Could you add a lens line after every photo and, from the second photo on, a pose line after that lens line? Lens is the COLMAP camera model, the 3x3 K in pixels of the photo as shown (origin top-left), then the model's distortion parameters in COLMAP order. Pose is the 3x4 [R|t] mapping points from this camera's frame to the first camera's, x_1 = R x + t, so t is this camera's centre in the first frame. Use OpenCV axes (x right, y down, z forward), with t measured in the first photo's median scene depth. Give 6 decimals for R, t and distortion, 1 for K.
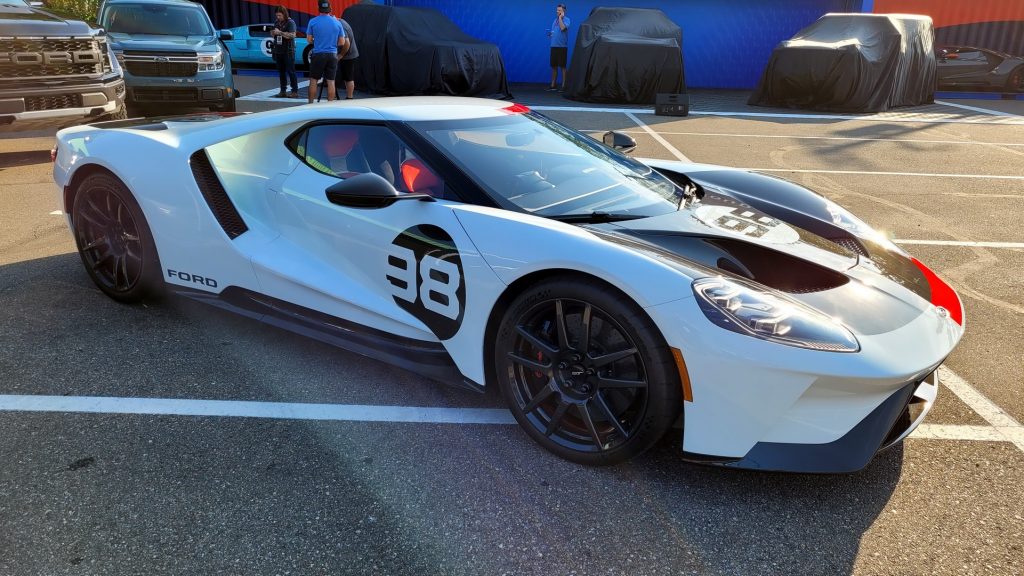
lens RADIAL K [[777.6, 0, 515.3], [0, 777.6, 277.1], [0, 0, 1]] dist [0.066043, -0.054818]
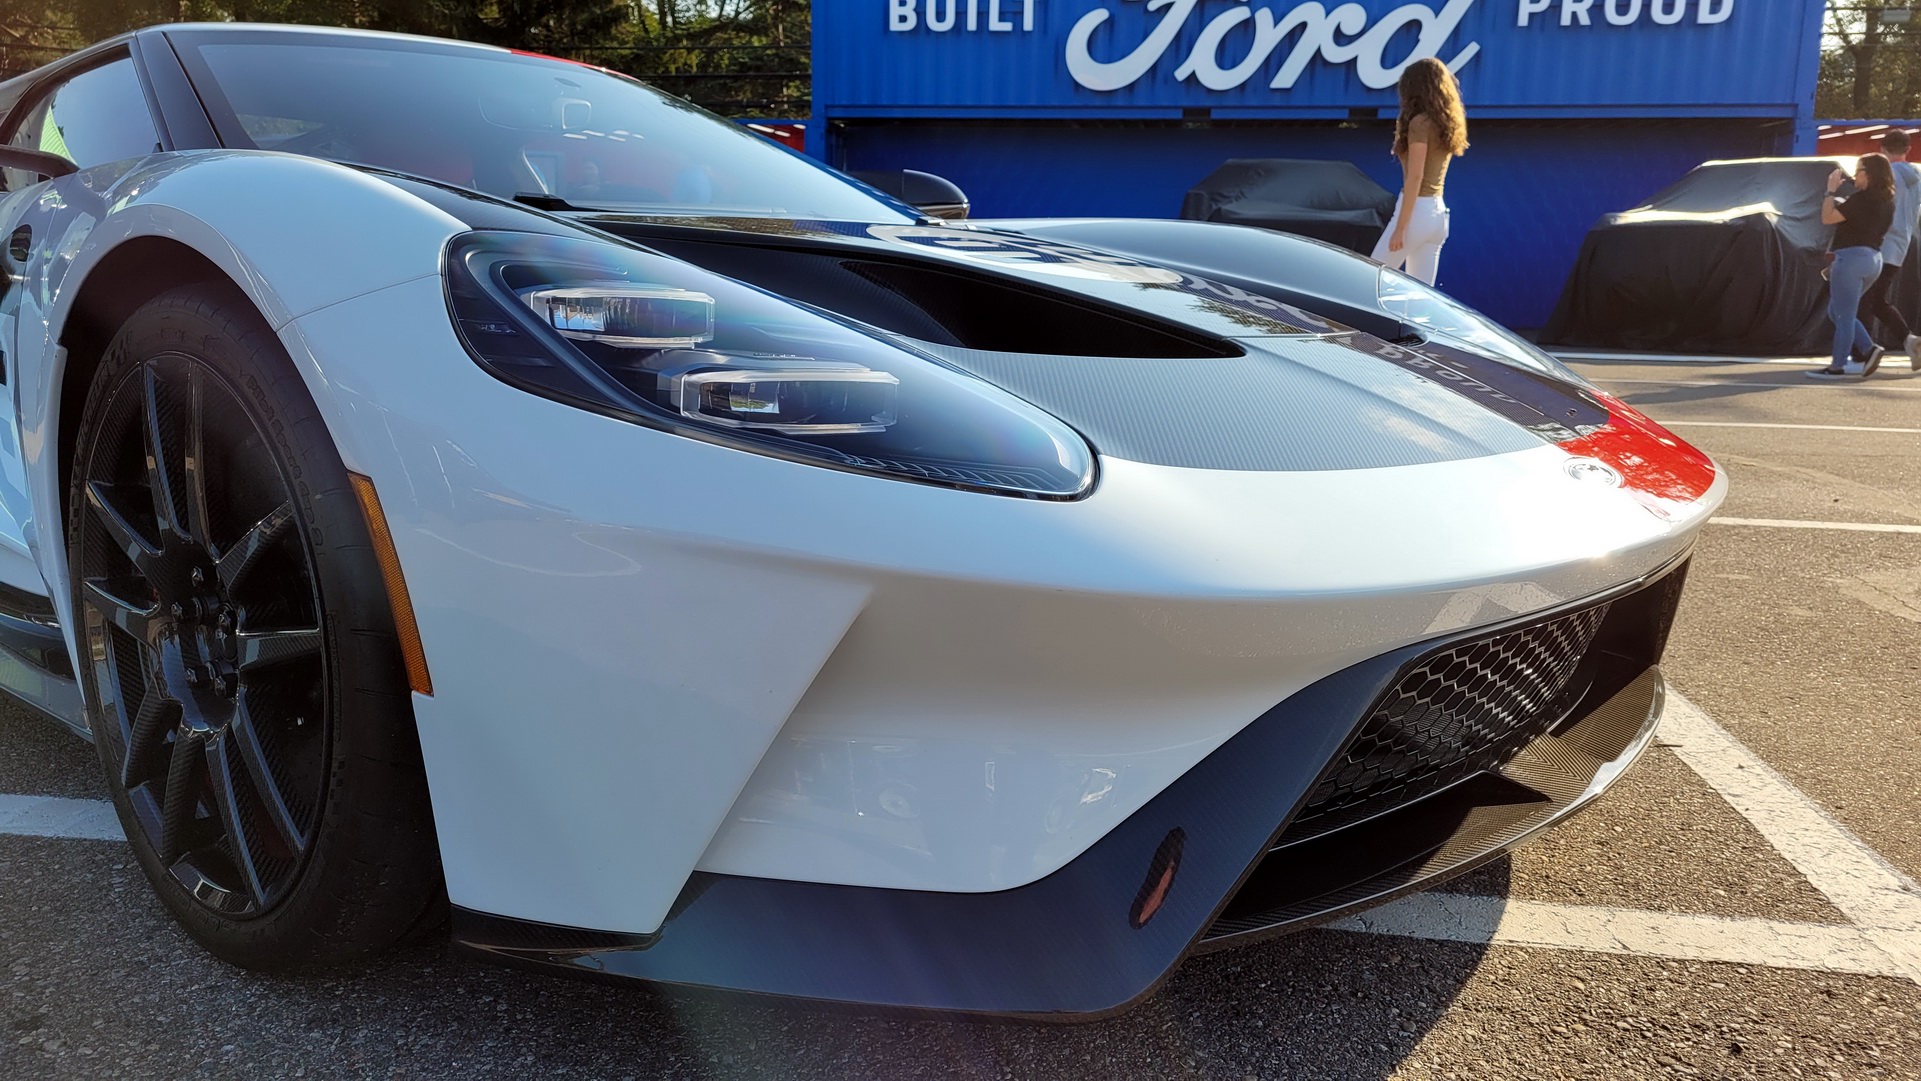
lens RADIAL K [[1458.7, 0, 962.8], [0, 1458.7, 538.5], [0, 0, 1]] dist [0.066043, -0.054818]
pose [[0.991030, 0.012683, -0.133036, 0.300799], [-0.029976, 0.991217, -0.128800, 0.108457], [0.130234, 0.131633, 0.982706, 0.358006]]
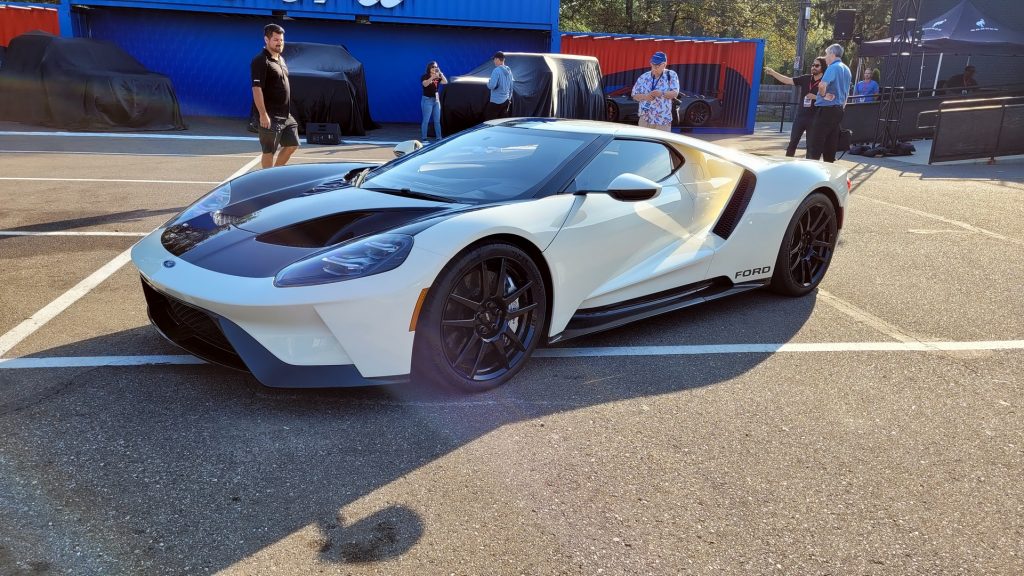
lens RADIAL K [[777.6, 0, 514.2], [0, 777.6, 294.9], [0, 0, 1]] dist [0.066043, -0.054818]
pose [[0.985235, -0.042350, 0.165889, 0.994816], [0.048026, 0.998385, -0.030351, 0.137147], [-0.164336, 0.037870, 0.985677, -0.216250]]
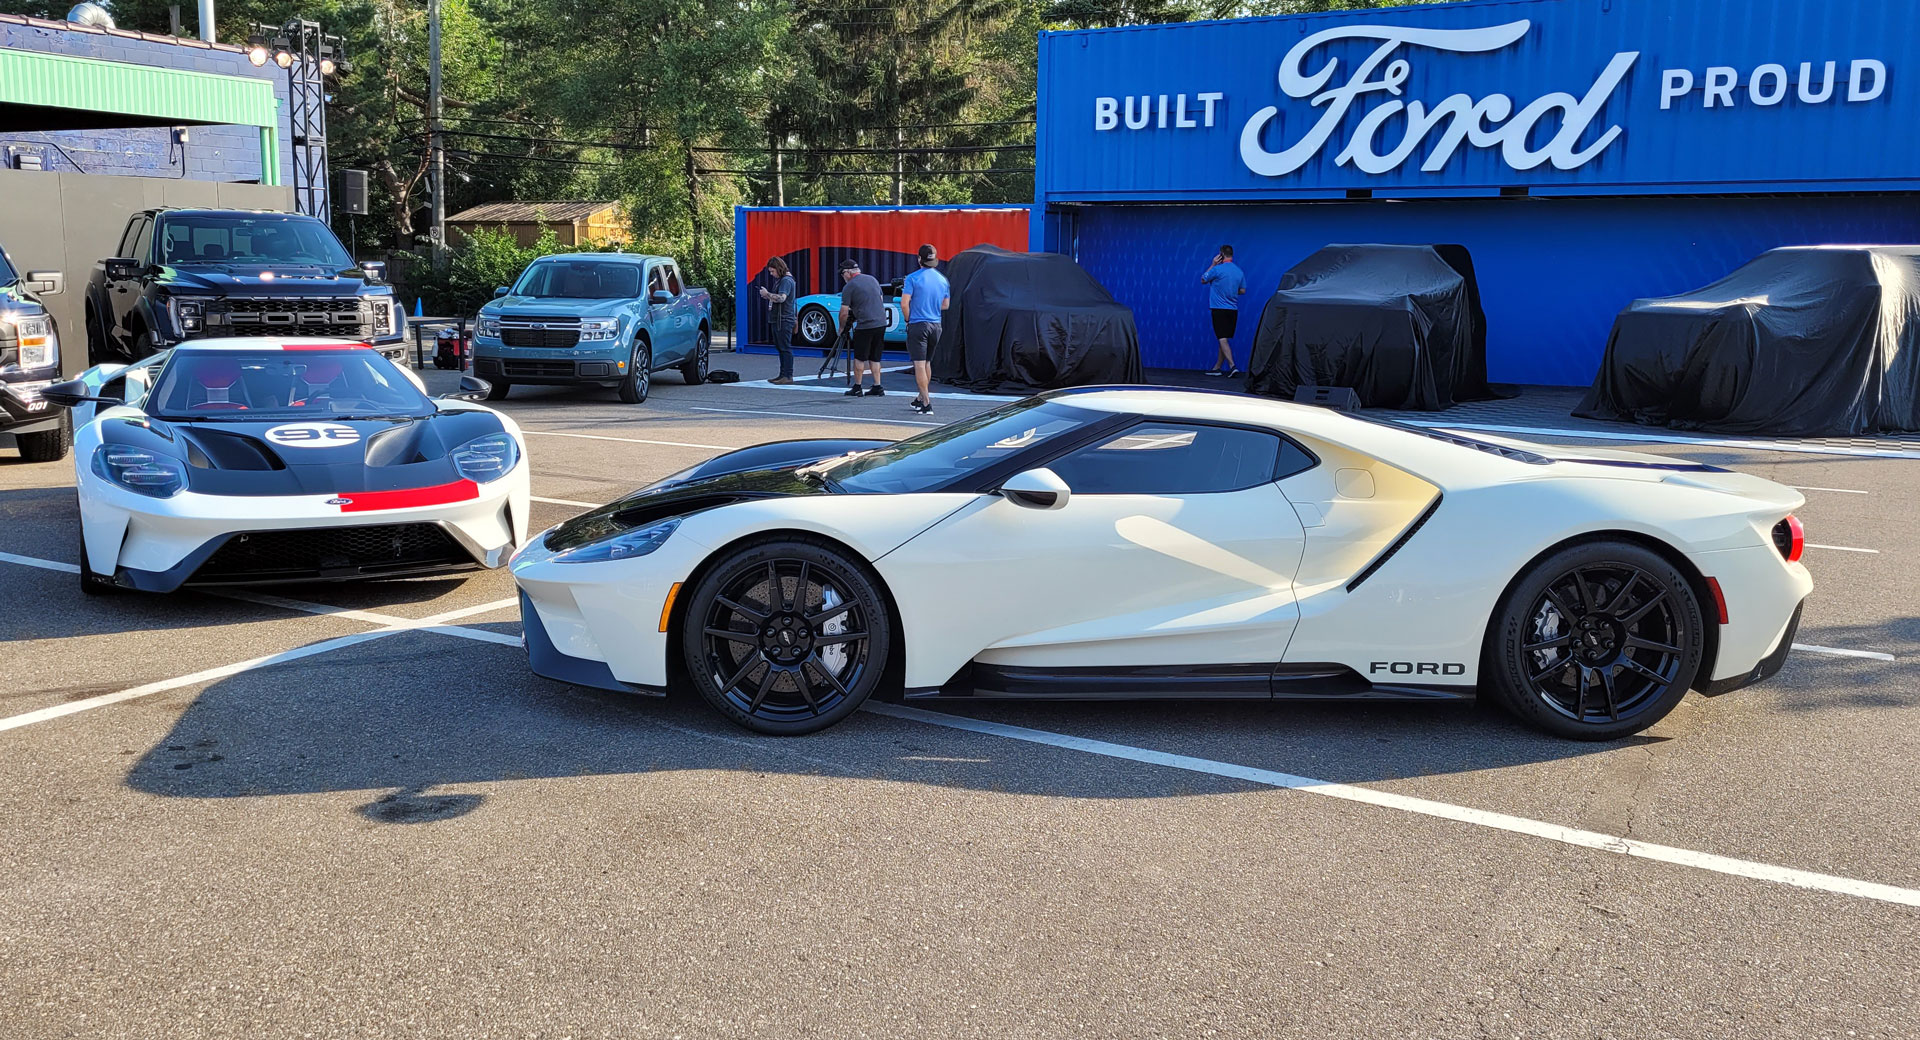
lens RADIAL K [[1571.6, 0, 909.9], [0, 1571.6, 479.8], [0, 0, 1]] dist [0.066193, -0.032835]
pose [[0.870964, 0.048138, -0.488983, 1.870686], [-0.138896, 0.978720, -0.151048, 0.191872], [0.471306, 0.199475, 0.859116, -0.495997]]
